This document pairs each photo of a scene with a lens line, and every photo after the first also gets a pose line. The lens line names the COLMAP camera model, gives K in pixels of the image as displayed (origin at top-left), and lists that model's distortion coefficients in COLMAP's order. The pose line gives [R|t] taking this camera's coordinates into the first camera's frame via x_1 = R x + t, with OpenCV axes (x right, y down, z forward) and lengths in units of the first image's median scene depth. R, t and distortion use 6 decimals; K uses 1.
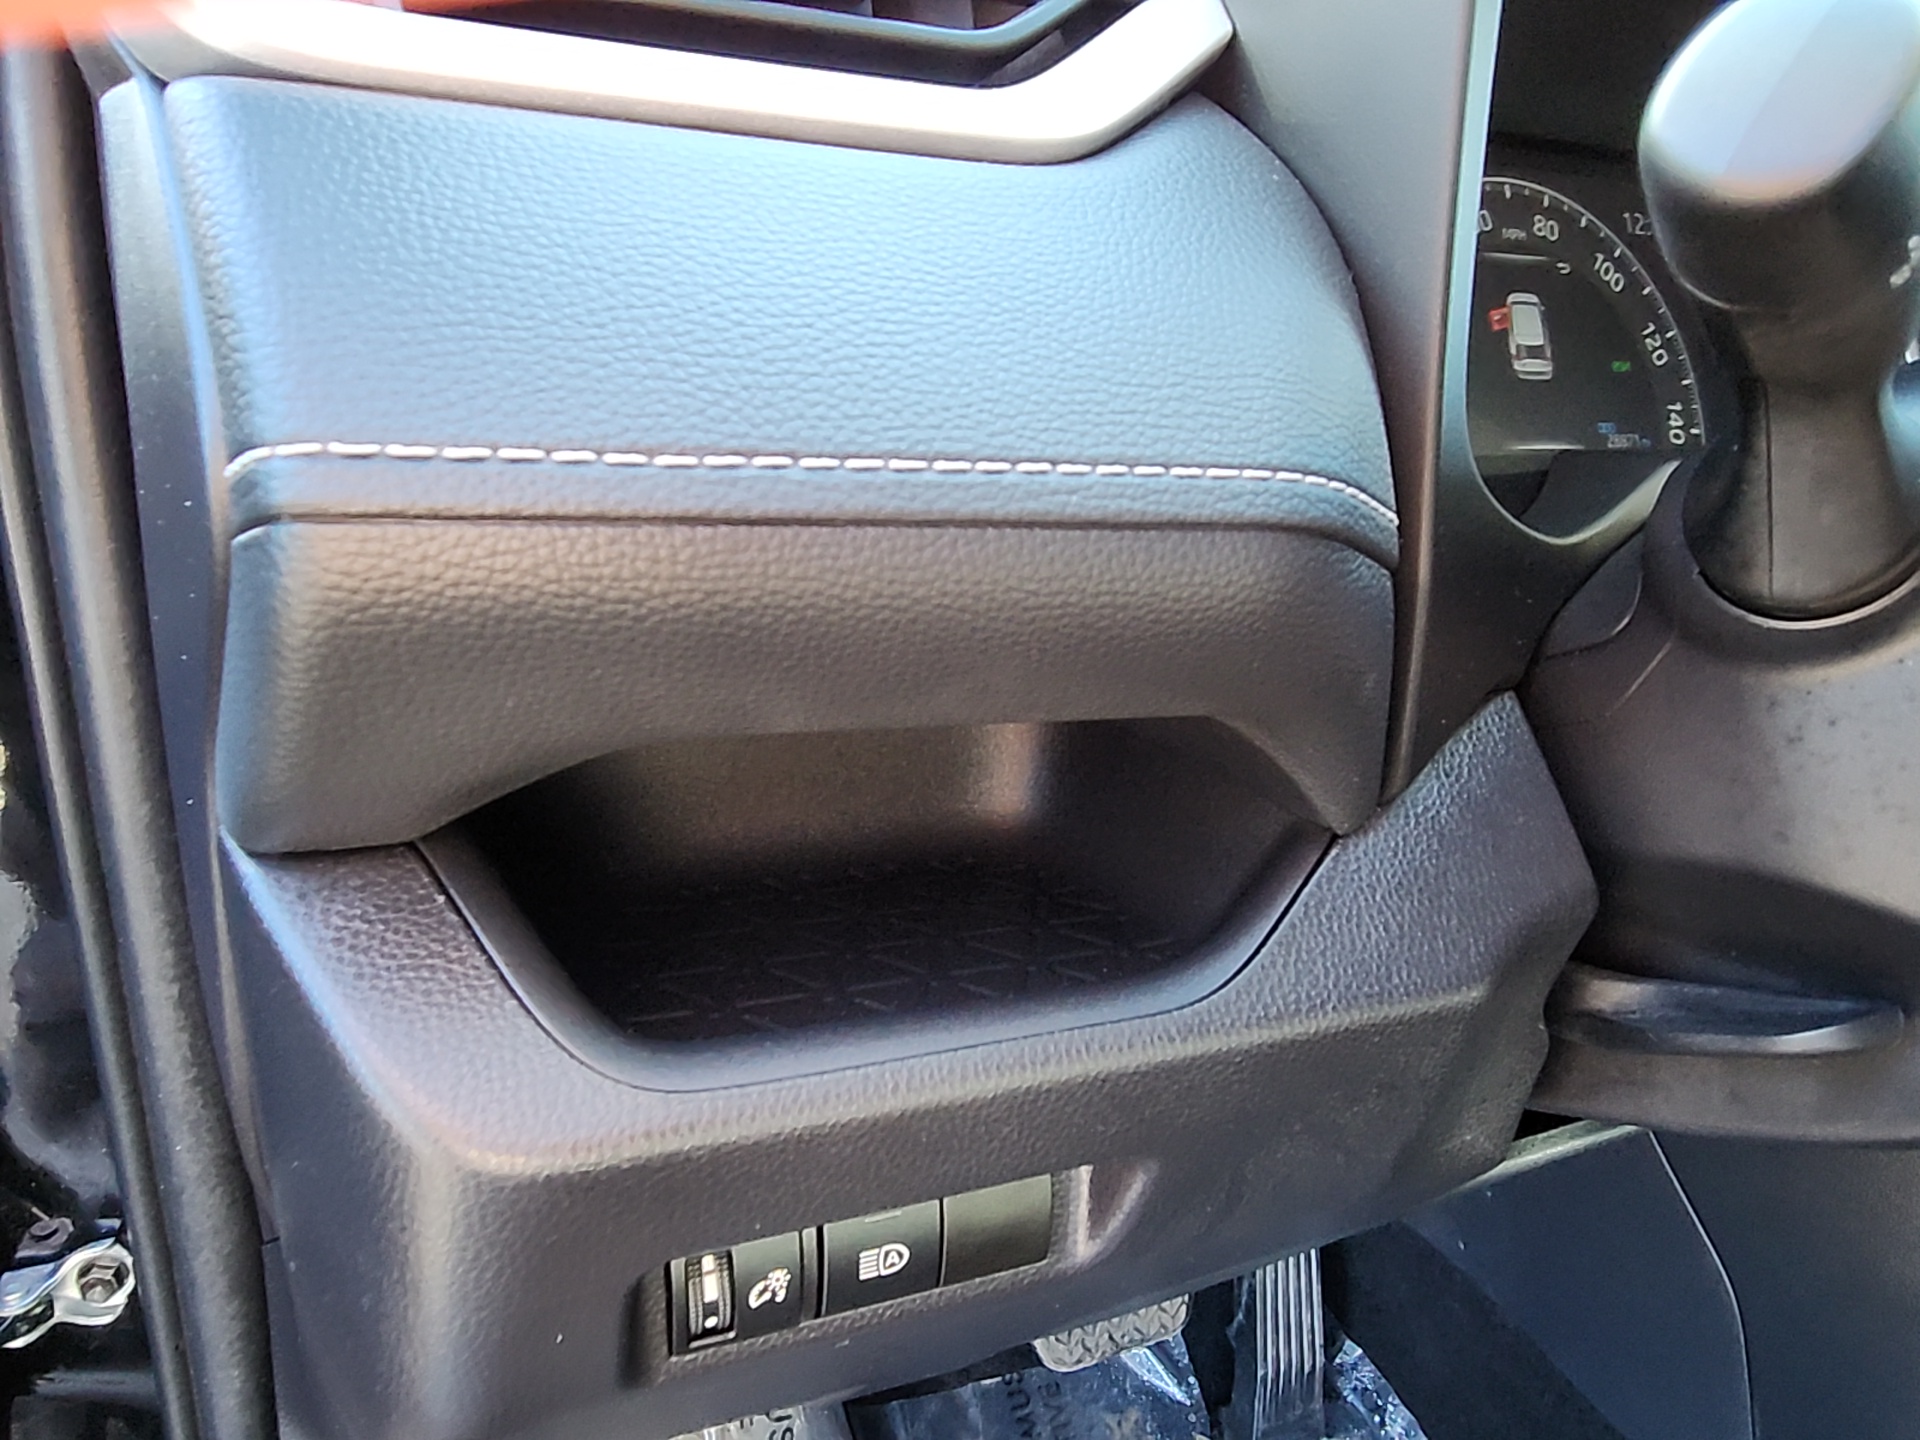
lens RADIAL K [[1350.6, 0, 960.0], [0, 1350.6, 720.0], [0, 0, 1]] dist [0.003902, 0.007954]
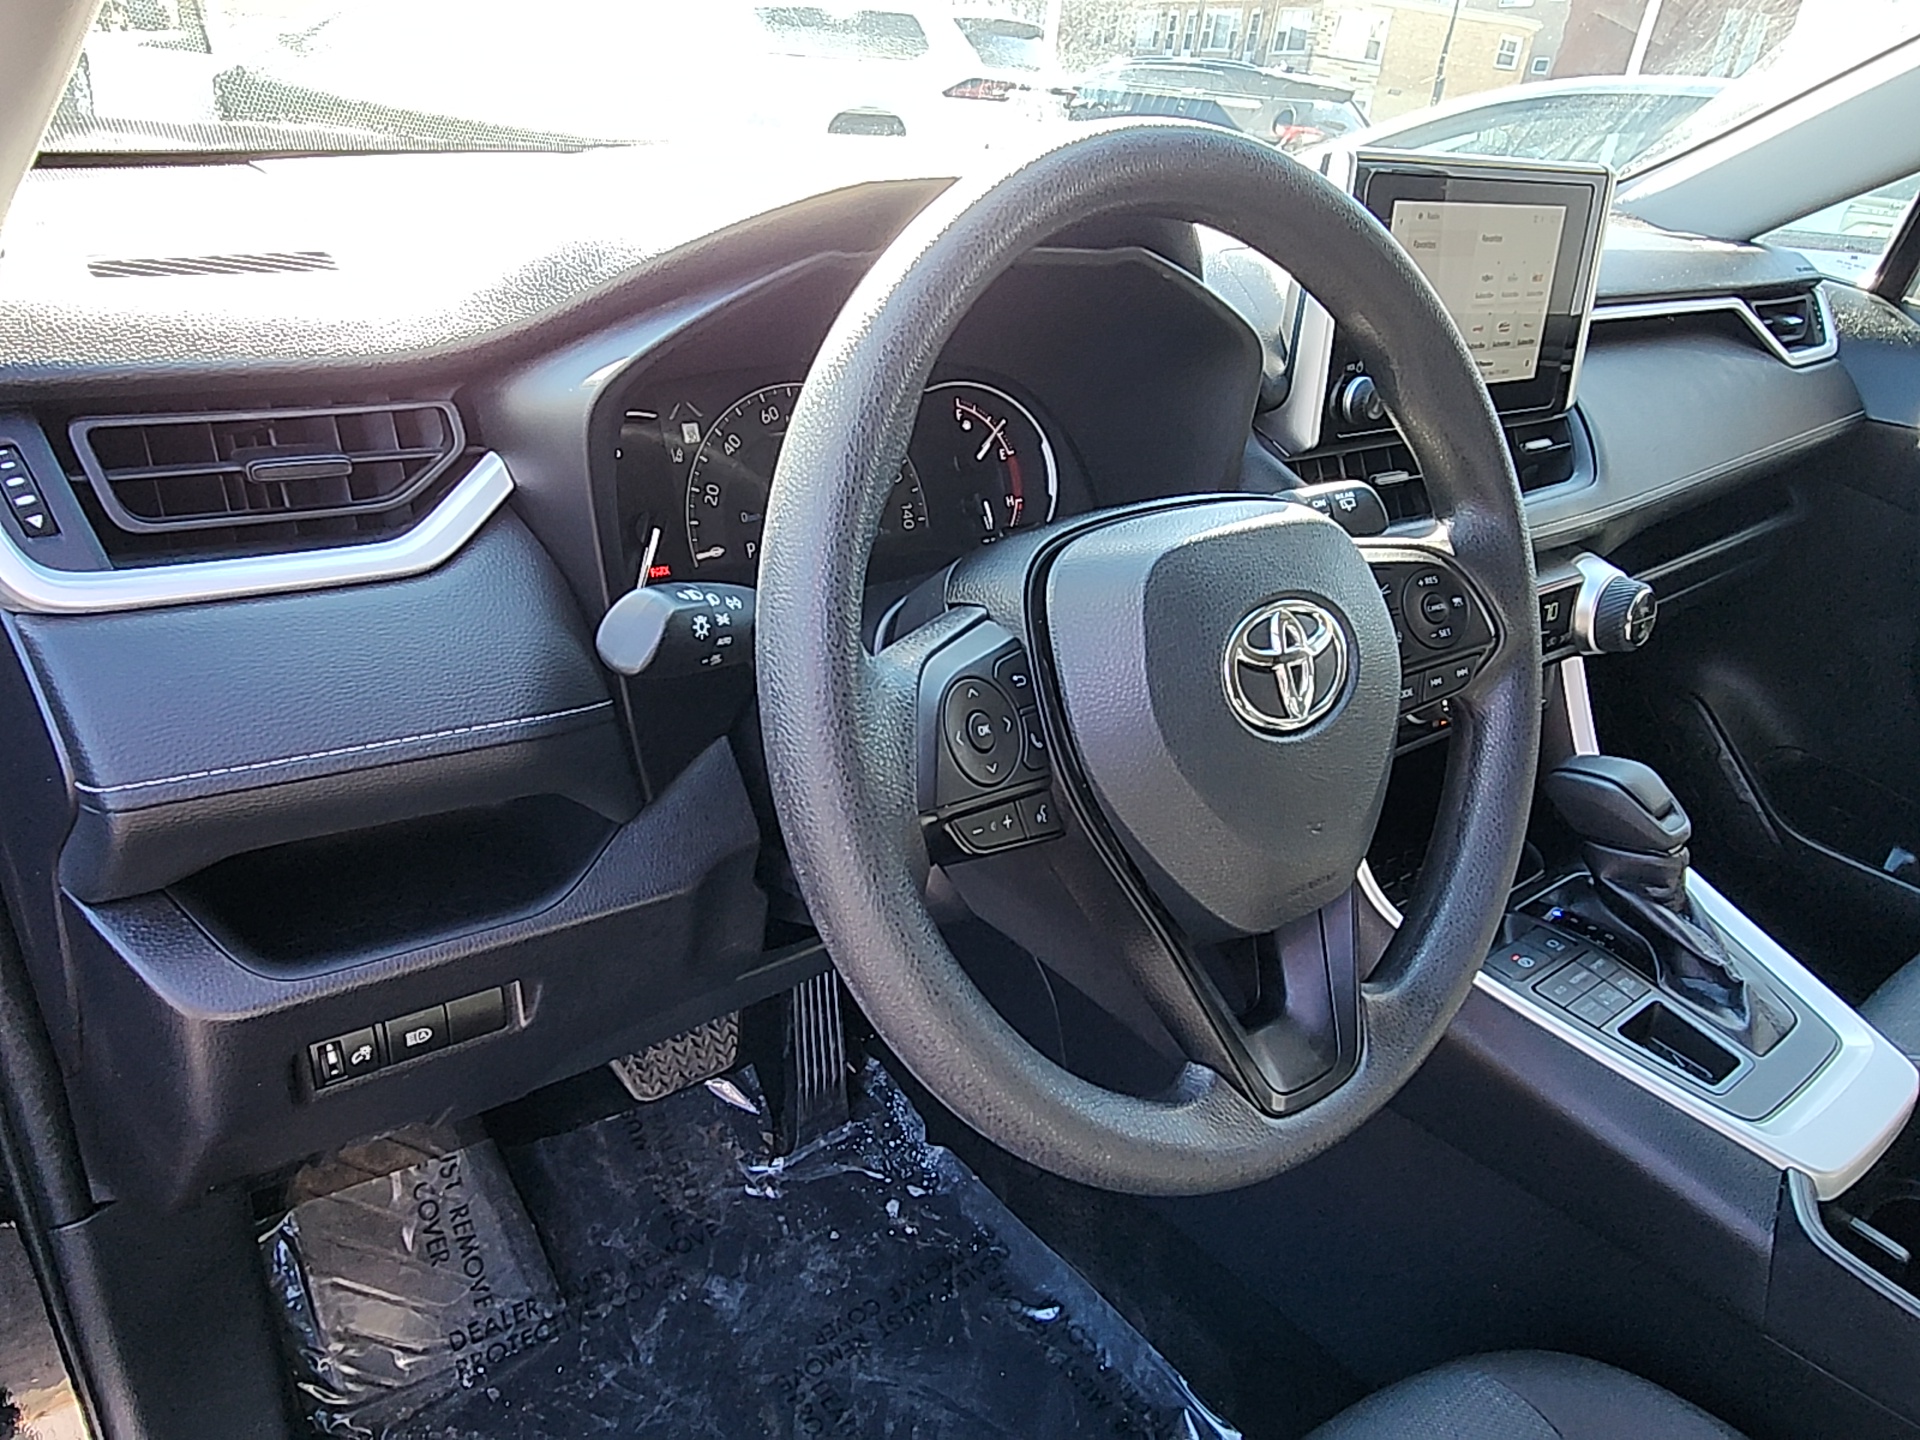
lens RADIAL K [[1350.6, 0, 960.0], [0, 1350.6, 720.0], [0, 0, 1]] dist [0.003902, 0.007954]
pose [[0.975478, -0.079422, 0.205269, 0.395451], [0.046581, 0.985995, 0.160139, -0.418452], [-0.215113, -0.146651, 0.965515, -1.238805]]
